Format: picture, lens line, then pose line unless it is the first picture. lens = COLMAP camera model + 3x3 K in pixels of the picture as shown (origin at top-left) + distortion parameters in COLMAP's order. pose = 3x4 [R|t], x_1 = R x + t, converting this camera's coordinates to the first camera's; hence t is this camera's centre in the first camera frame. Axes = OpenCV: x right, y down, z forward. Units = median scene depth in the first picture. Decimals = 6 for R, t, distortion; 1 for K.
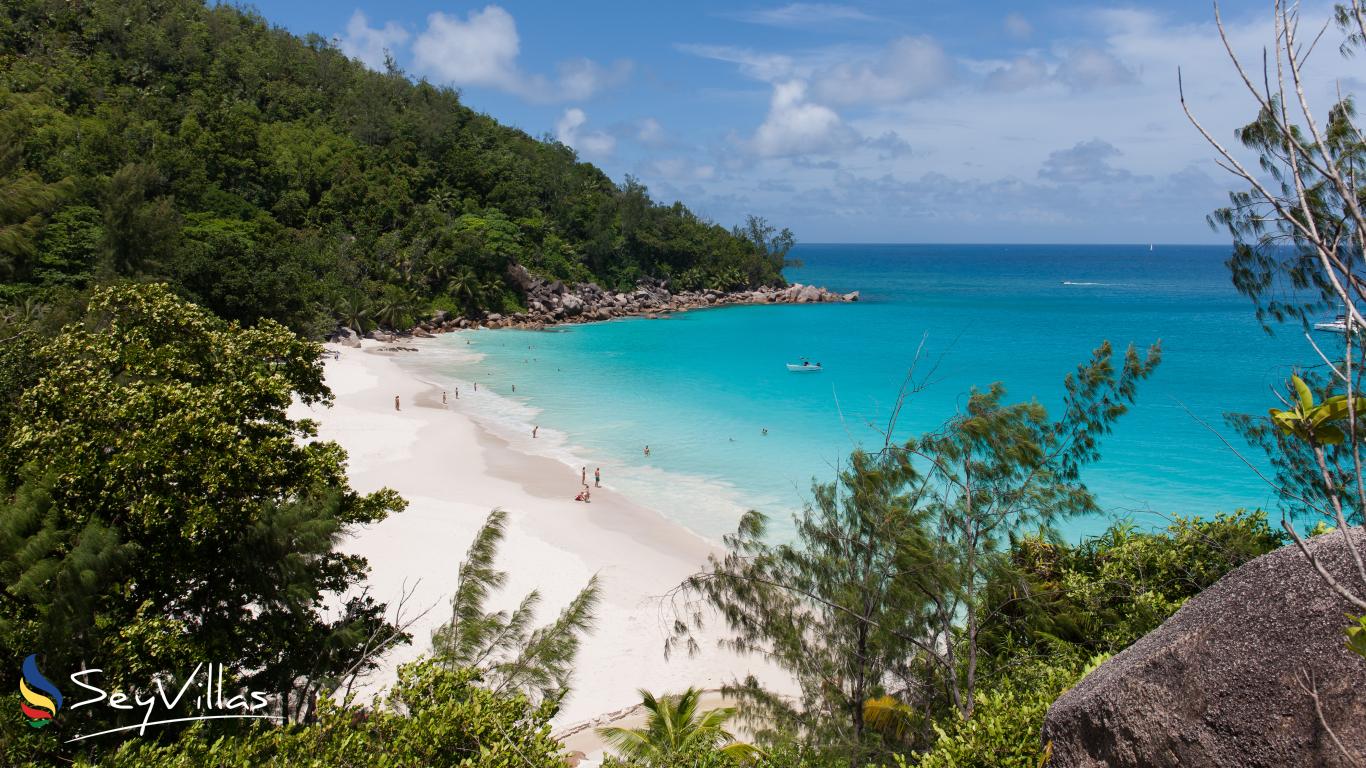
lens RADIAL K [[971.9, 0, 683.0], [0, 971.9, 384.0], [0, 0, 1]] dist [-0.004506, -0.032823]
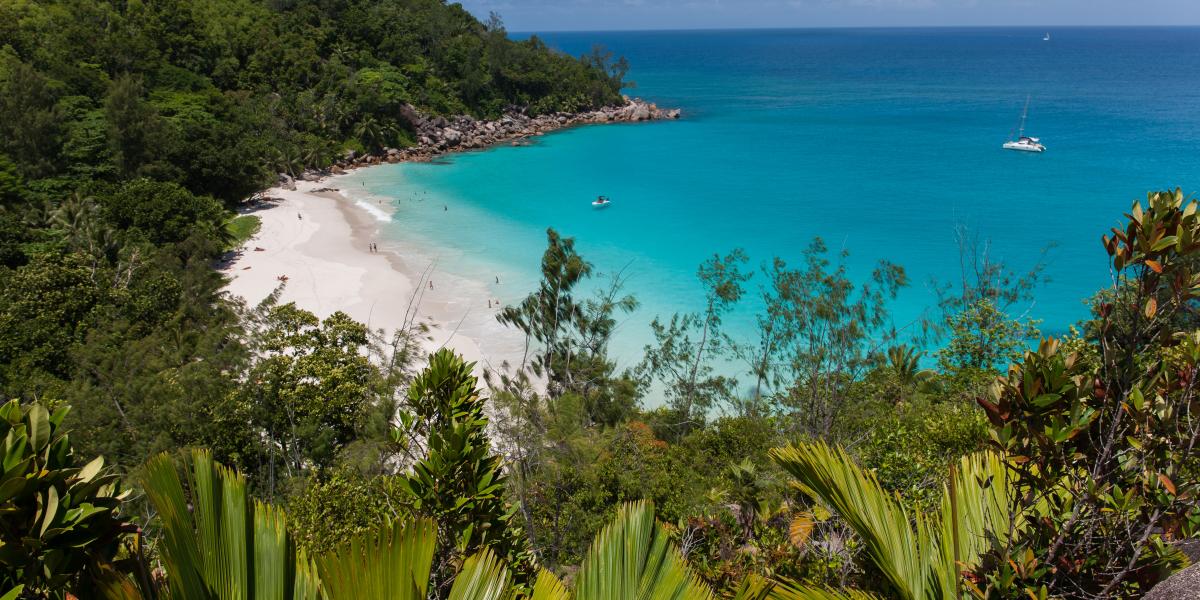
lens RADIAL K [[828.7, 0, 600.0], [0, 828.7, 300.0], [0, 0, 1]] dist [-0.030235, -0.004503]
pose [[0.997648, -0.036923, 0.057755, 0.009173], [0.026613, 0.985075, 0.170054, -0.052587], [-0.063172, -0.168117, 0.983741, -0.121748]]
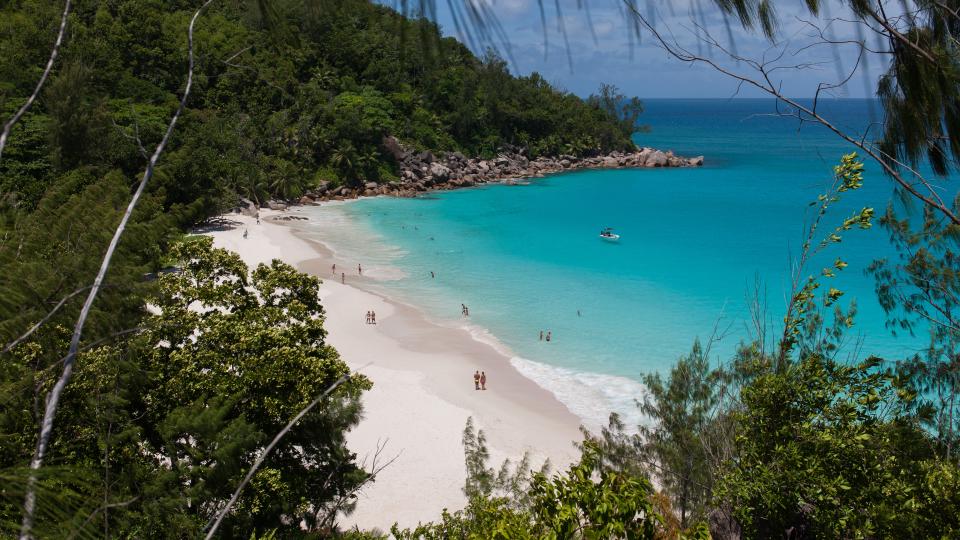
lens RADIAL K [[922.2, 0, 480.0], [0, 922.2, 270.0], [0, 0, 1]] dist [-0.031922, 0.002961]
pose [[0.998177, 0.002367, -0.060305, -0.005699], [0.000019, 0.999218, 0.039541, -0.013470], [0.060351, -0.039470, 0.997397, -0.046799]]
